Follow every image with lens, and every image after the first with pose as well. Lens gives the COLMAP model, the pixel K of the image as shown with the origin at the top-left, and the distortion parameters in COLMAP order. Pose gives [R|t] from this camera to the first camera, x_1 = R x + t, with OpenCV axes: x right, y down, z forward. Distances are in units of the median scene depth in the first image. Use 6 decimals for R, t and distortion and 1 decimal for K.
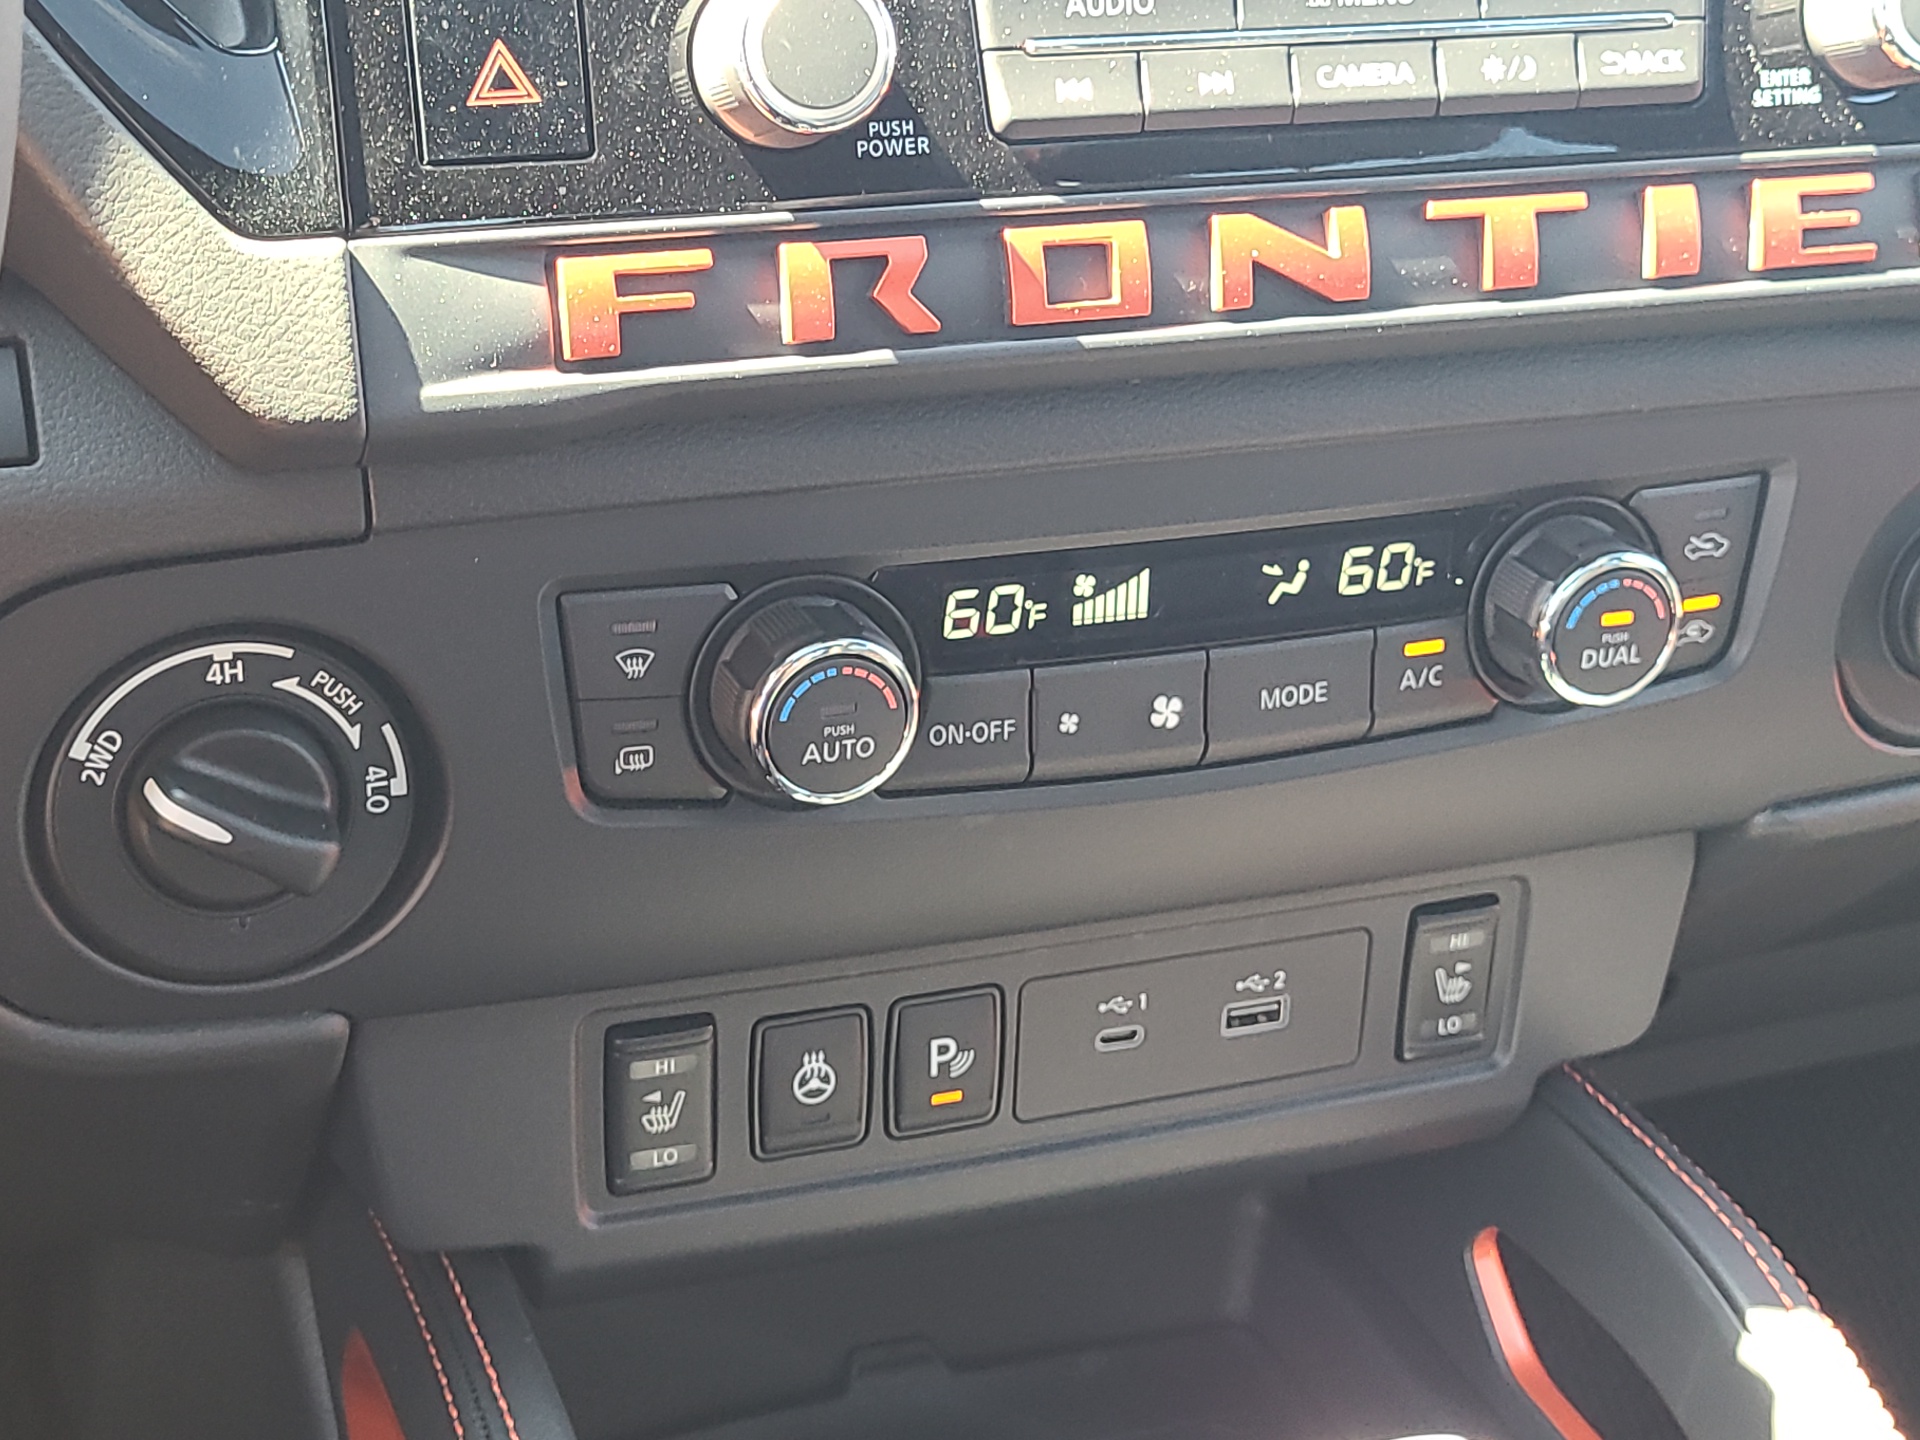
lens RADIAL K [[3258.9, 0, 945.3], [0, 3258.9, 733.9], [0, 0, 1]] dist [0.020422, 0.000000]
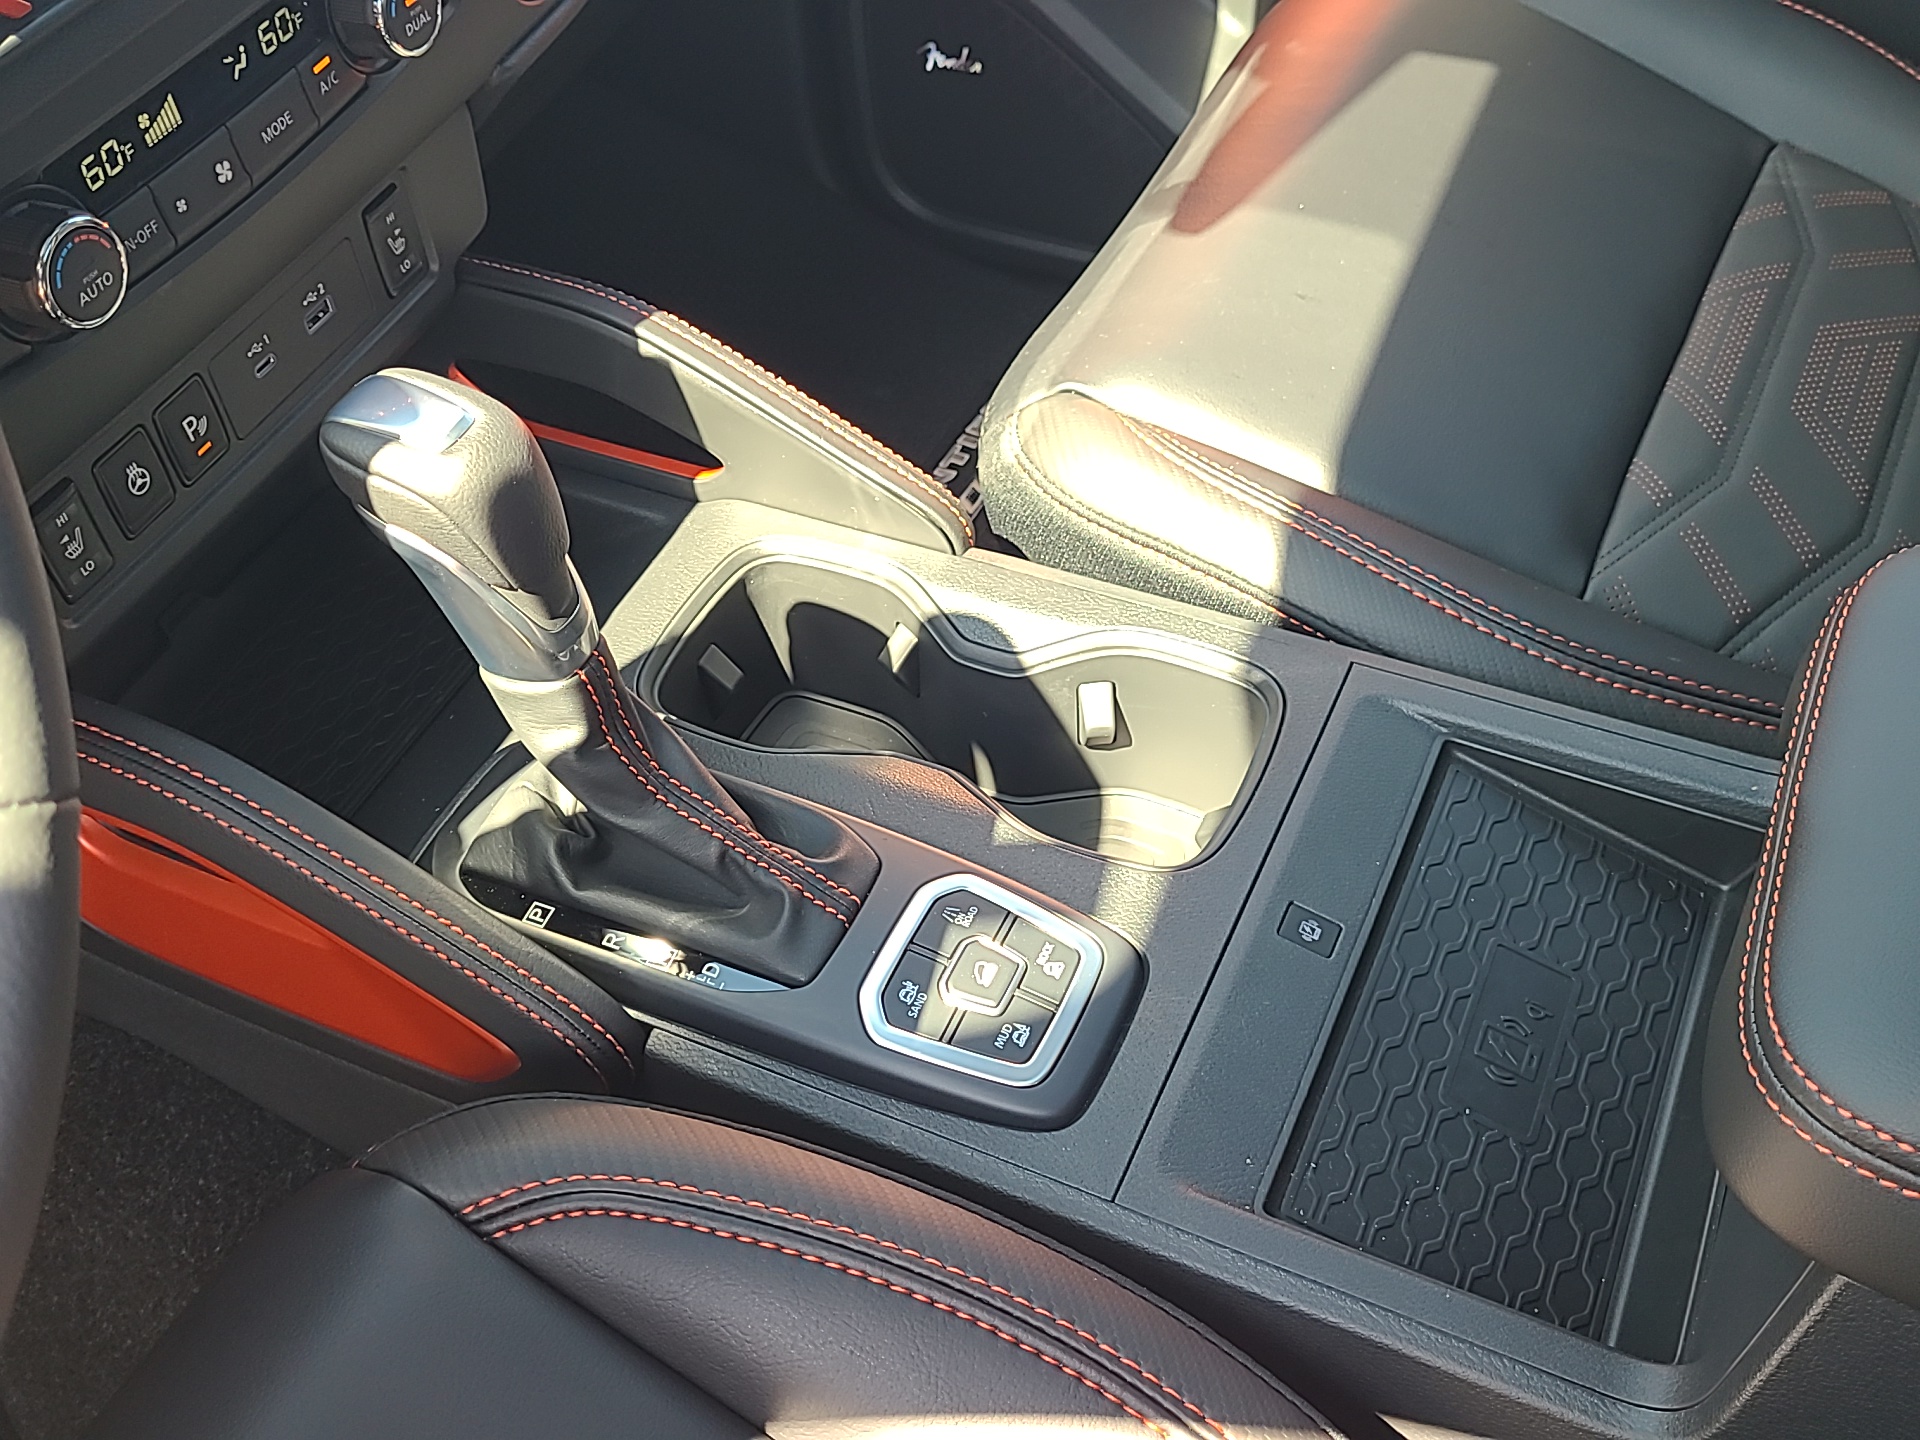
lens RADIAL K [[1950.0, 0, 944.7], [0, 1950.0, 731.5], [0, 0, 1]] dist [0.006716, 0.000000]
pose [[0.715014, -0.573164, 0.400298, -0.222984], [0.375379, 0.797797, 0.471817, -0.107419], [-0.589785, -0.187092, 0.785589, -0.036004]]
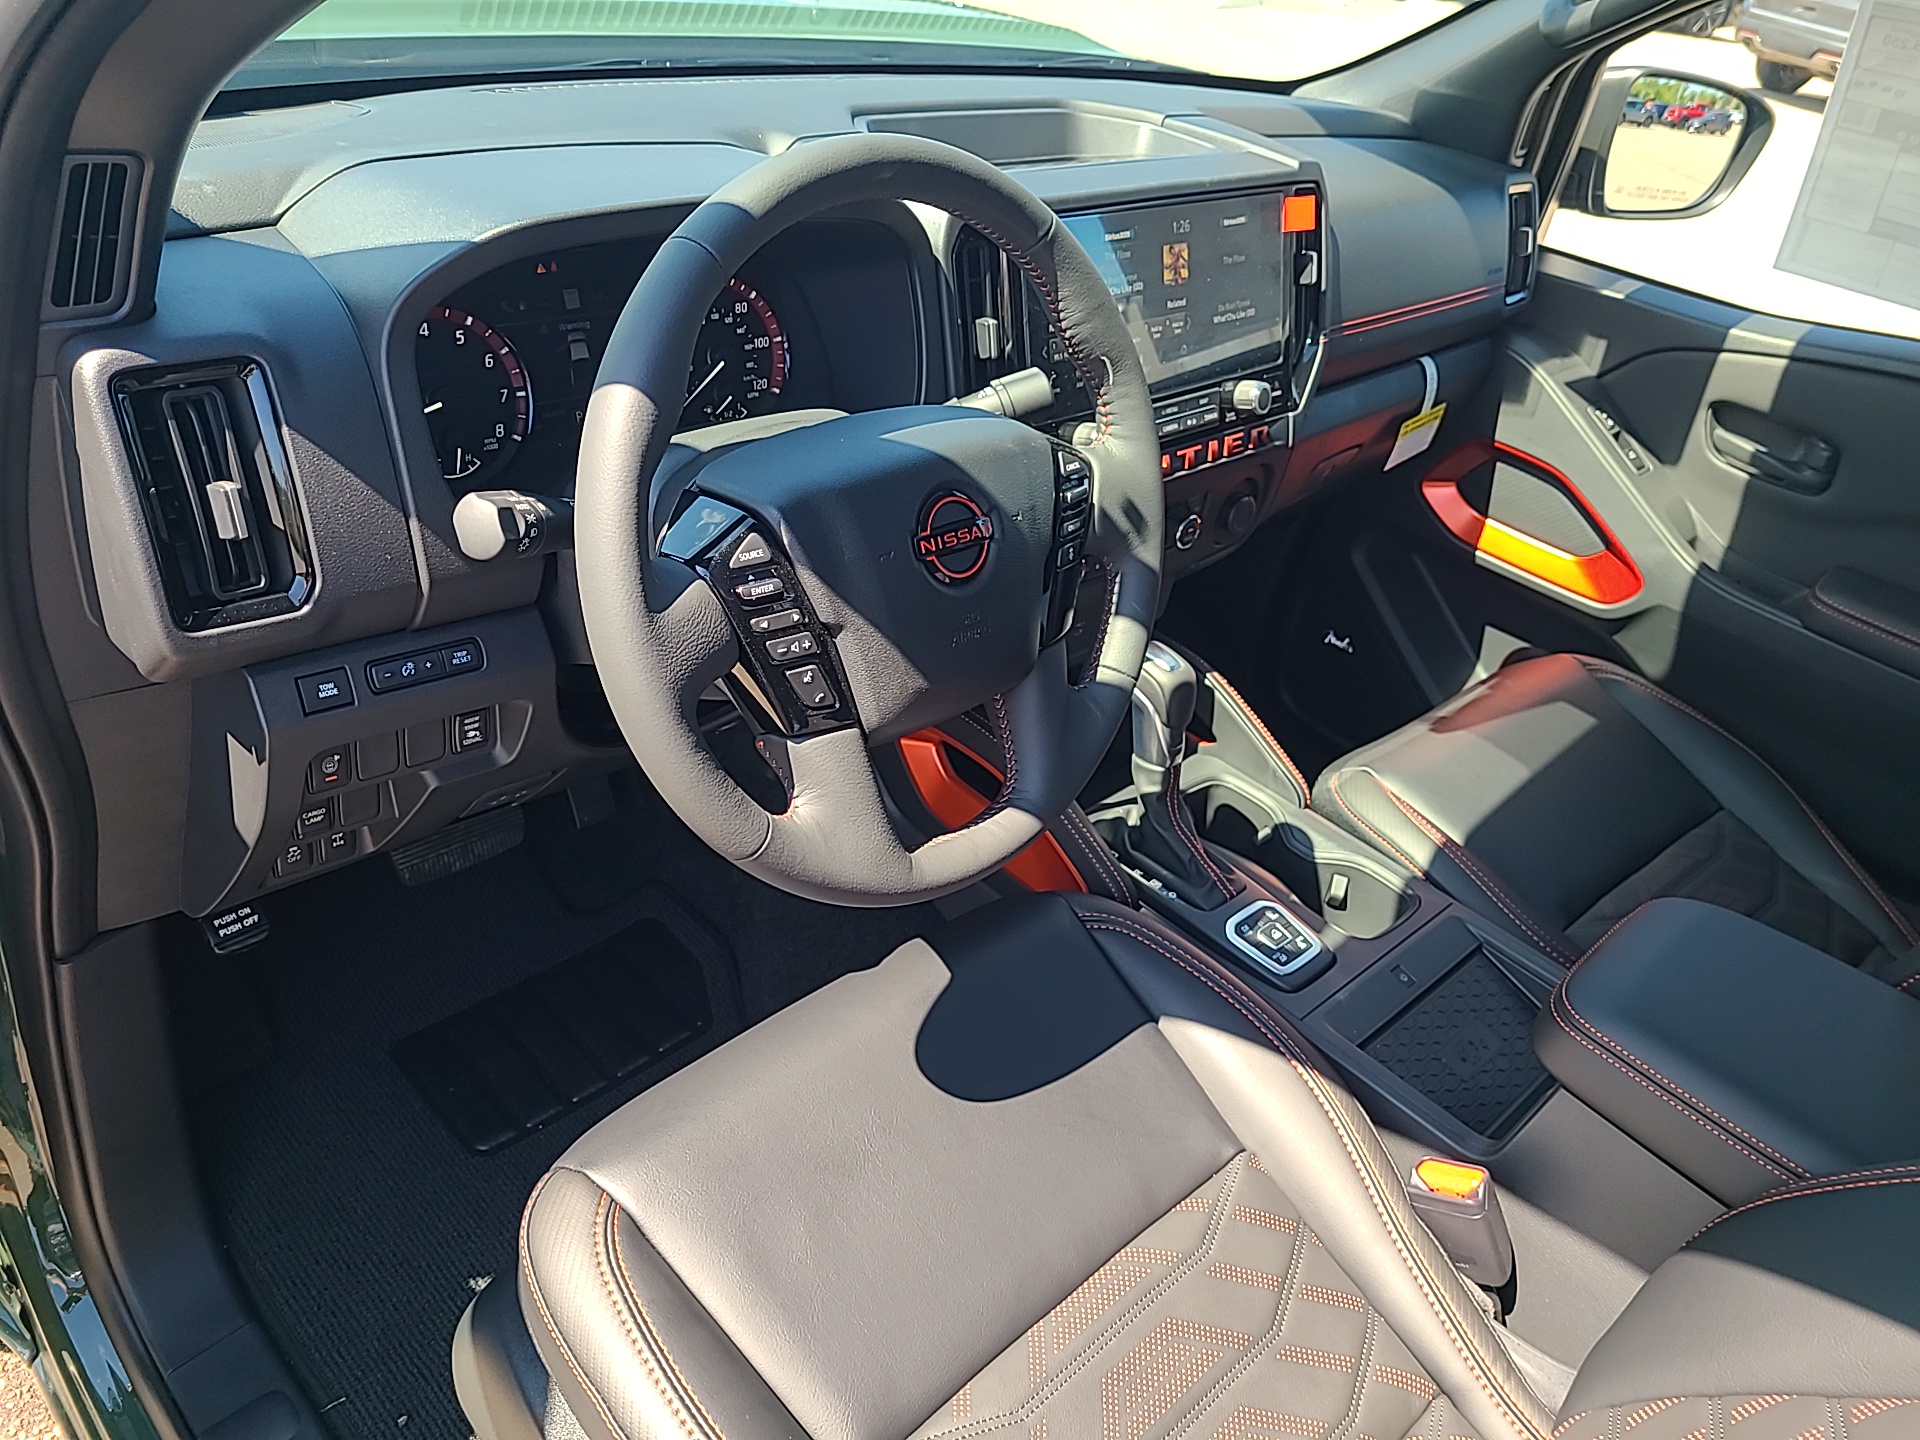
lens RADIAL K [[1470.7, 0, 960.6], [0, 1470.7, 725.5], [0, 0, 1]] dist [0.029260, -0.002790]
pose [[0.910361, -0.143550, 0.388120, -0.934001], [0.066569, 0.976491, 0.205023, -0.214018], [-0.408426, -0.160808, 0.898515, -0.775817]]
